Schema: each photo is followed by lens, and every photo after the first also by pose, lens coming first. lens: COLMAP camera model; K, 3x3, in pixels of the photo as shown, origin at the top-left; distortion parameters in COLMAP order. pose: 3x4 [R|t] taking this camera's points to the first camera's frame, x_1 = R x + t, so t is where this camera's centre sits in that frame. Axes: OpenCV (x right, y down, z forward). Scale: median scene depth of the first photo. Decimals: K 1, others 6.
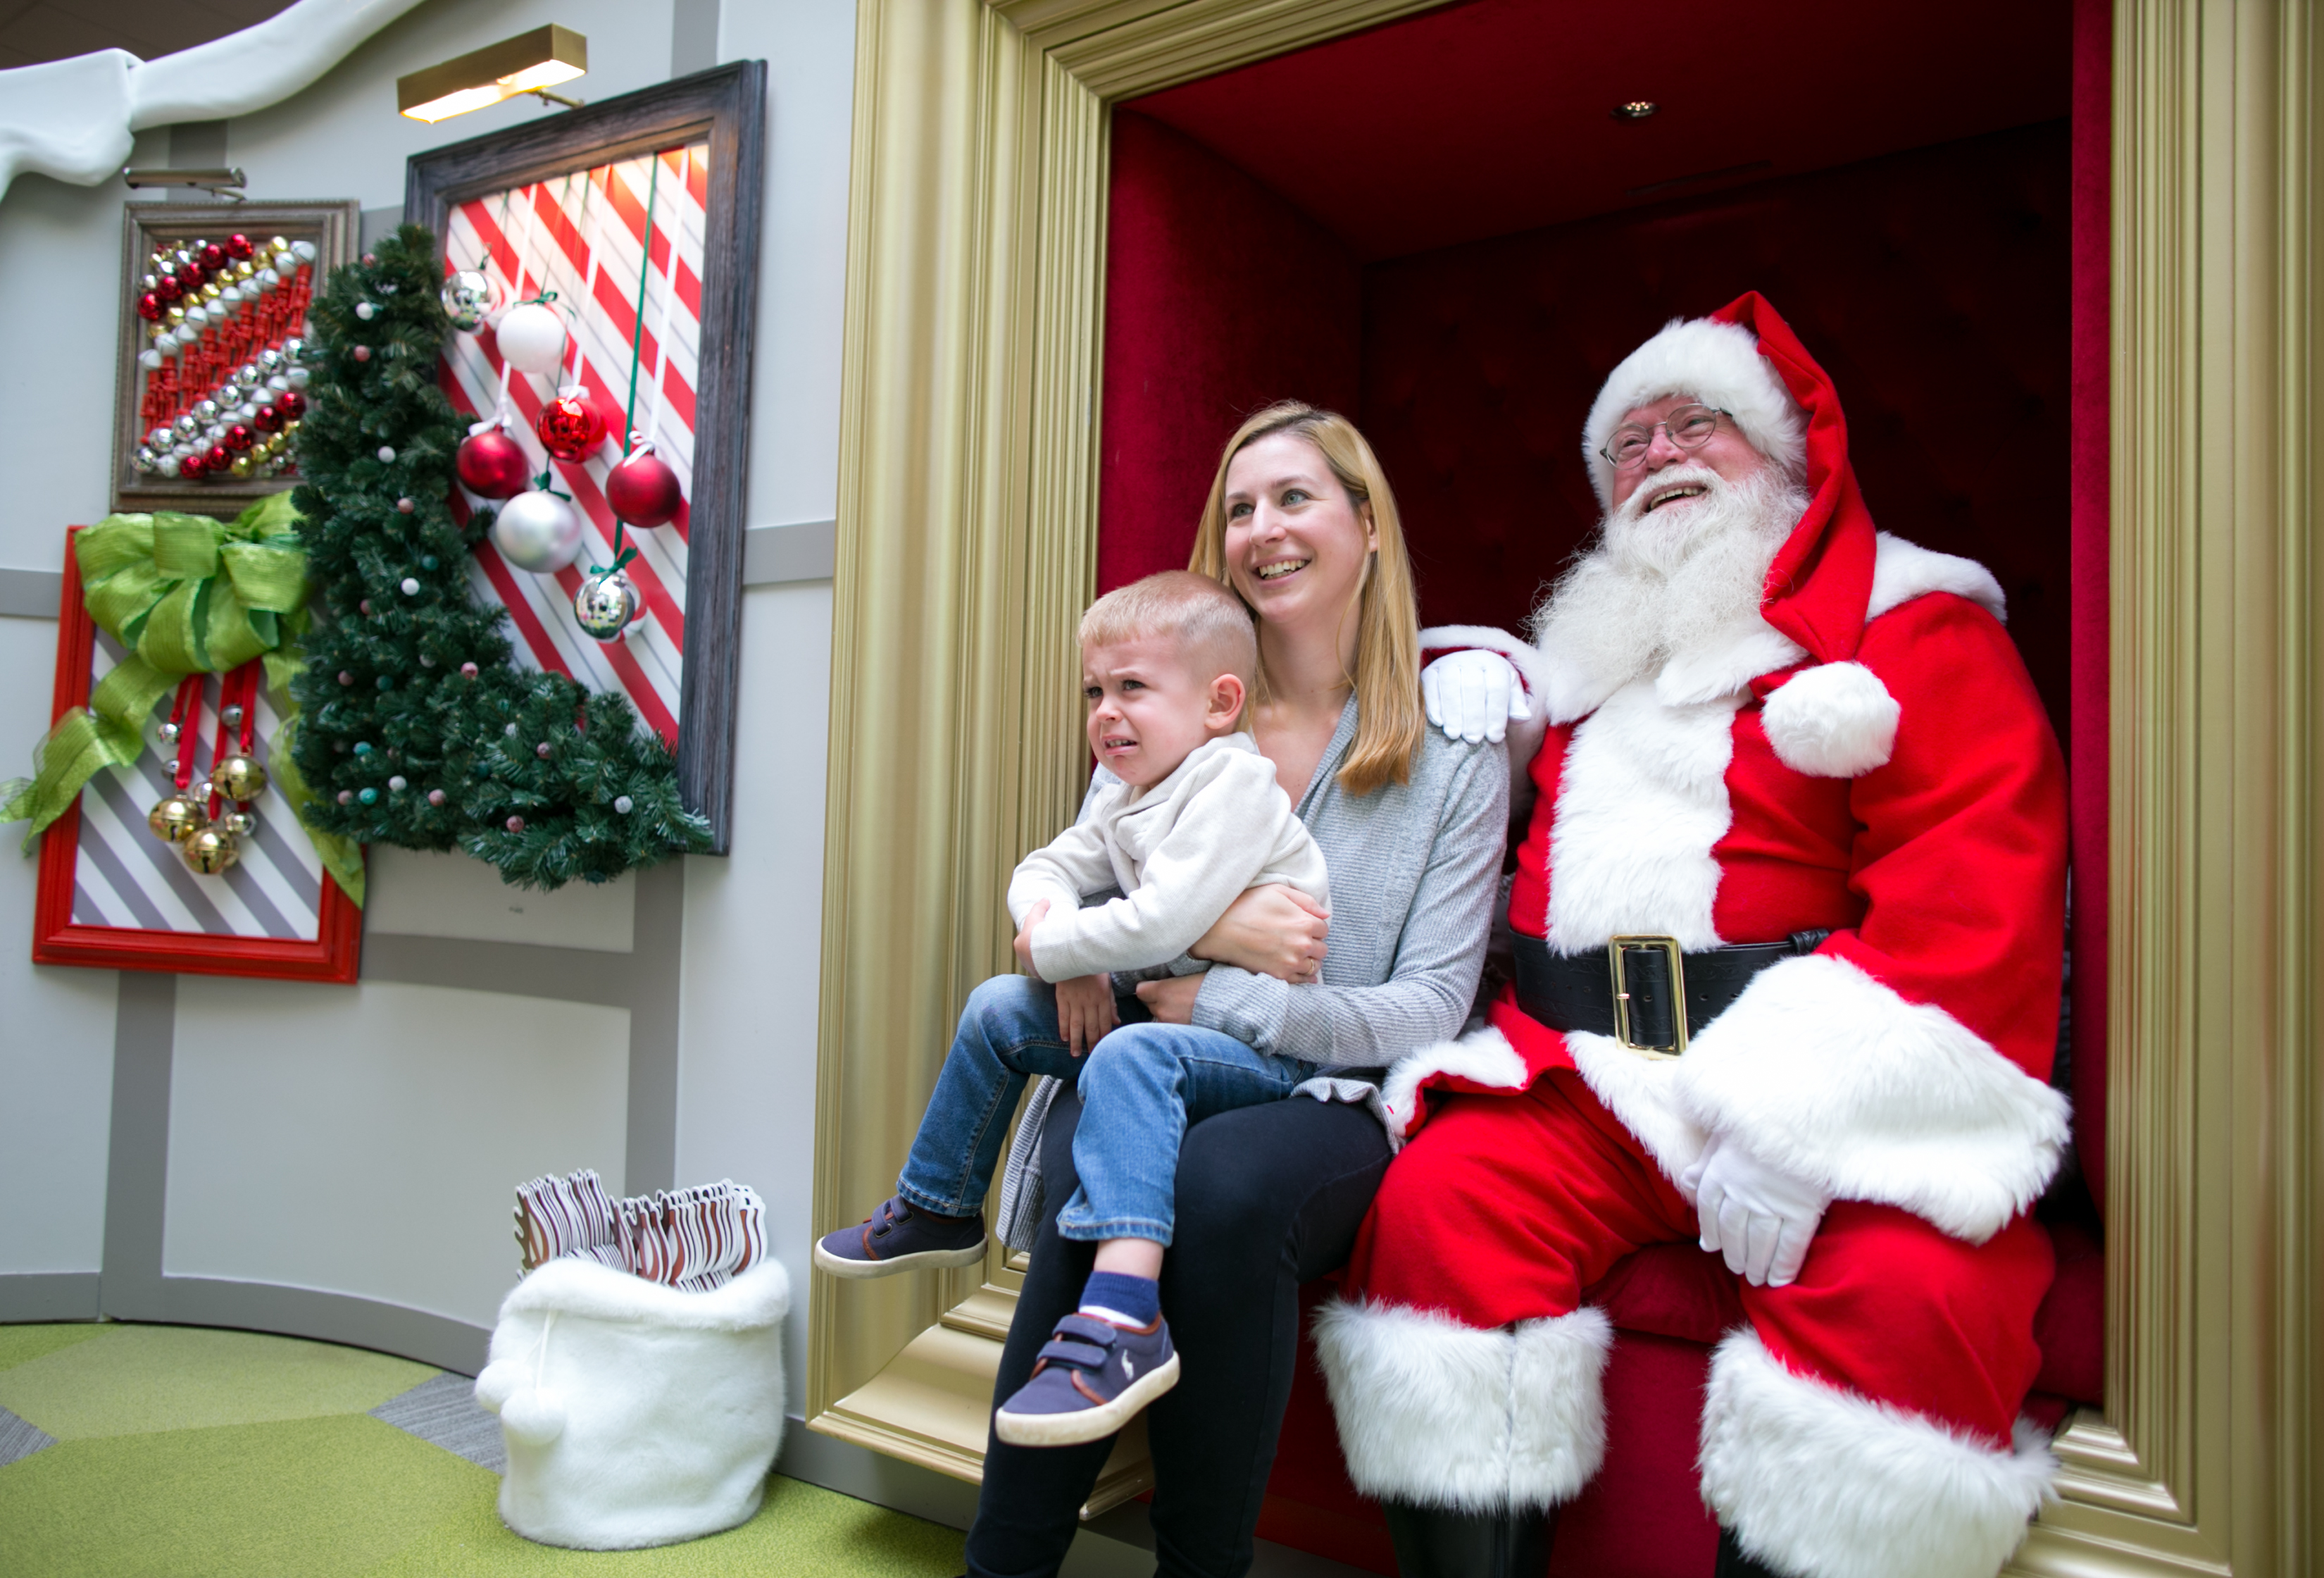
lens RADIAL K [[1613.4, 0, 1209.2], [0, 1613.4, 803.8], [0, 0, 1]] dist [-0.039086, 0.024344]
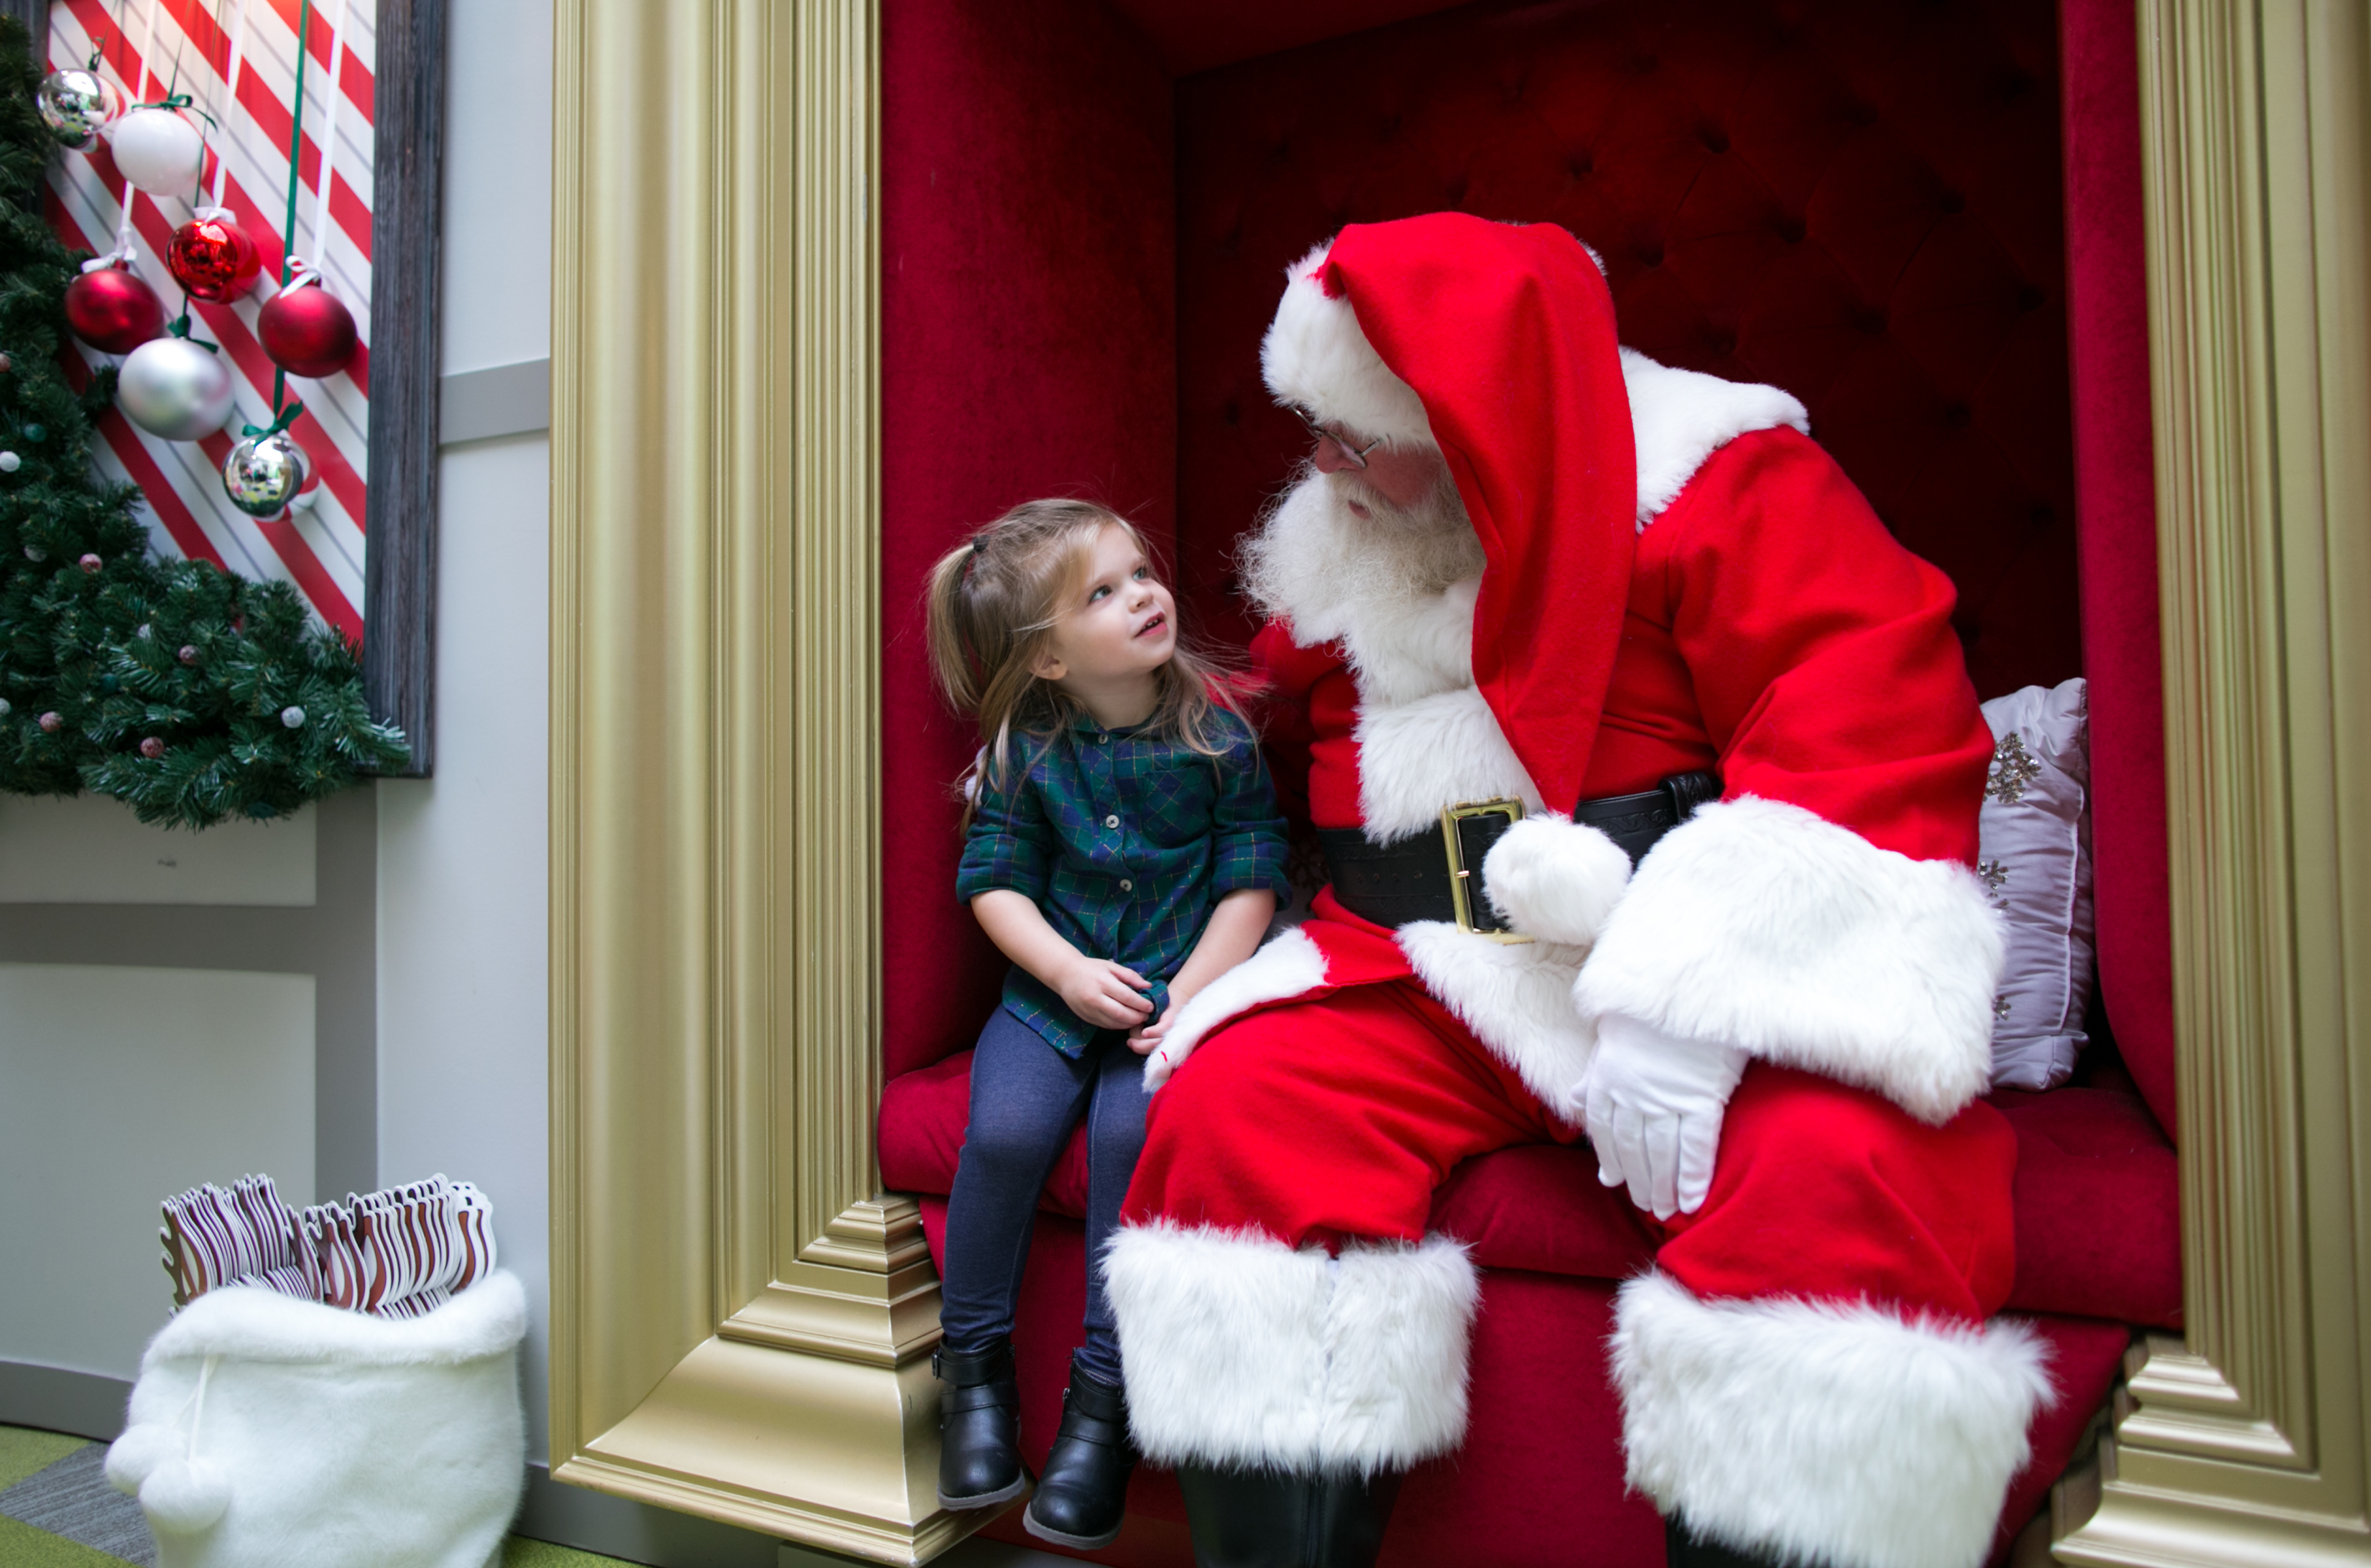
lens RADIAL K [[1625.0, 0, 1193.6], [0, 1625.0, 778.1], [0, 0, 1]] dist [-0.044950, 0.032027]
pose [[0.991991, -0.036627, 0.120882, -0.016400], [0.036497, 0.999328, 0.003288, 0.043906], [-0.120921, 0.001151, 0.992661, 0.146248]]
